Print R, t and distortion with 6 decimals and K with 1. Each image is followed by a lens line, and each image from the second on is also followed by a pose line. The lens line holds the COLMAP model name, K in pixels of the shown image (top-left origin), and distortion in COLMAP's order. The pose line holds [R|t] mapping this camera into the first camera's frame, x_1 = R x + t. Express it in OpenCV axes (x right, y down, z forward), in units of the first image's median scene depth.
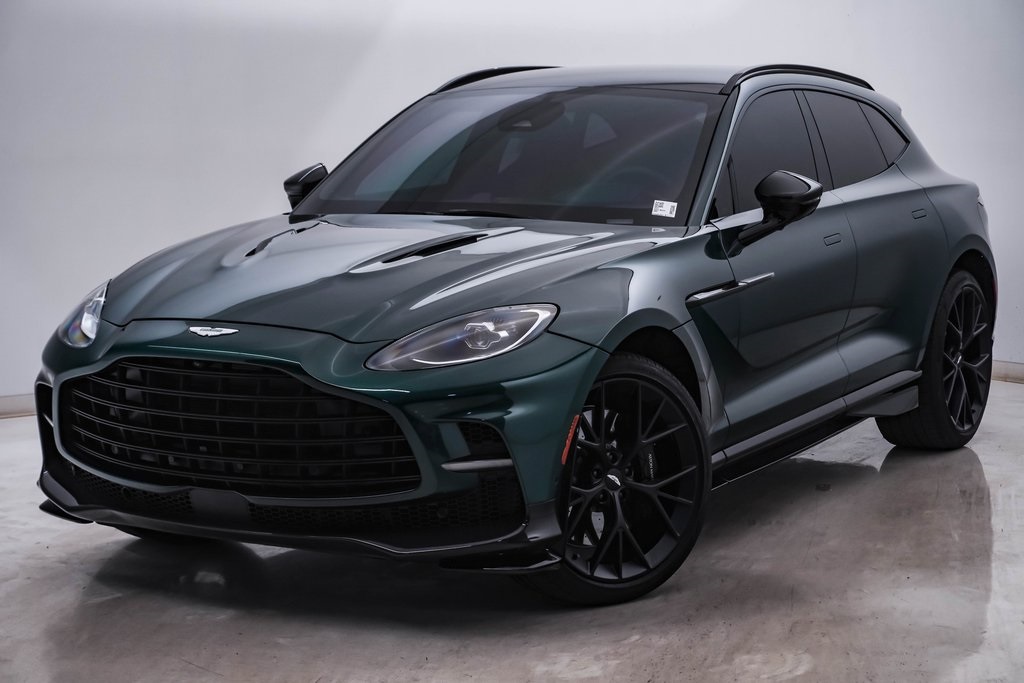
lens RADIAL K [[2161.1, 0, 512.0], [0, 2161.1, 341.5], [0, 0, 1]] dist [0.016234, -0.047233]
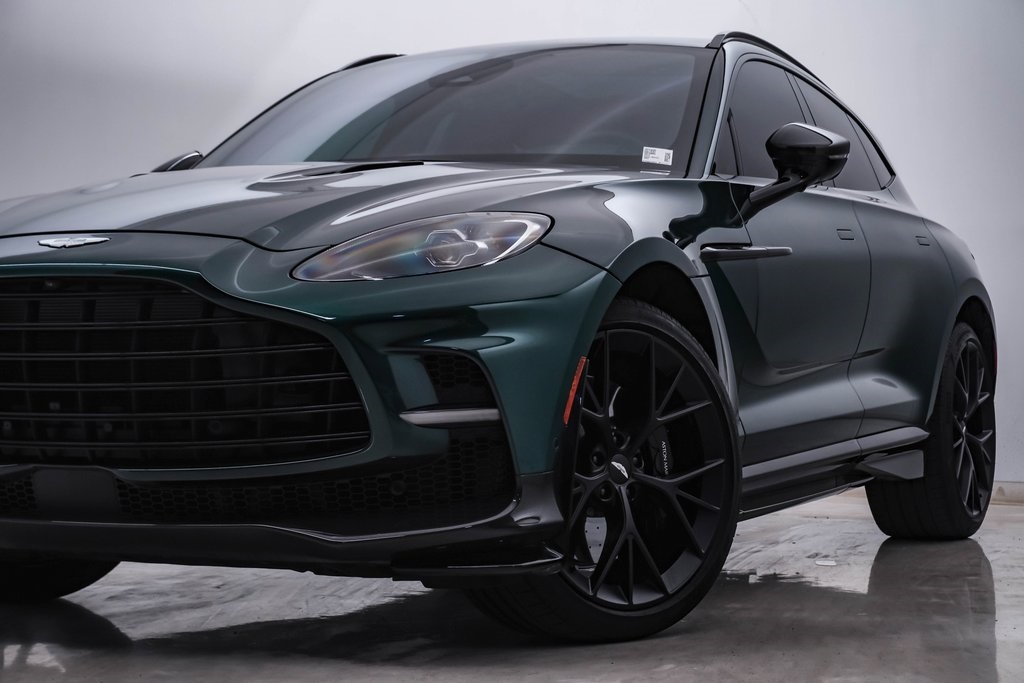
lens RADIAL K [[2161.1, 0, 512.0], [0, 2161.1, 341.5], [0, 0, 1]] dist [0.016234, -0.047233]
pose [[0.995889, 0.009576, 0.090072, -0.055226], [0.002616, 0.990941, -0.134274, 0.118605], [-0.090541, 0.133958, 0.986842, 0.273501]]
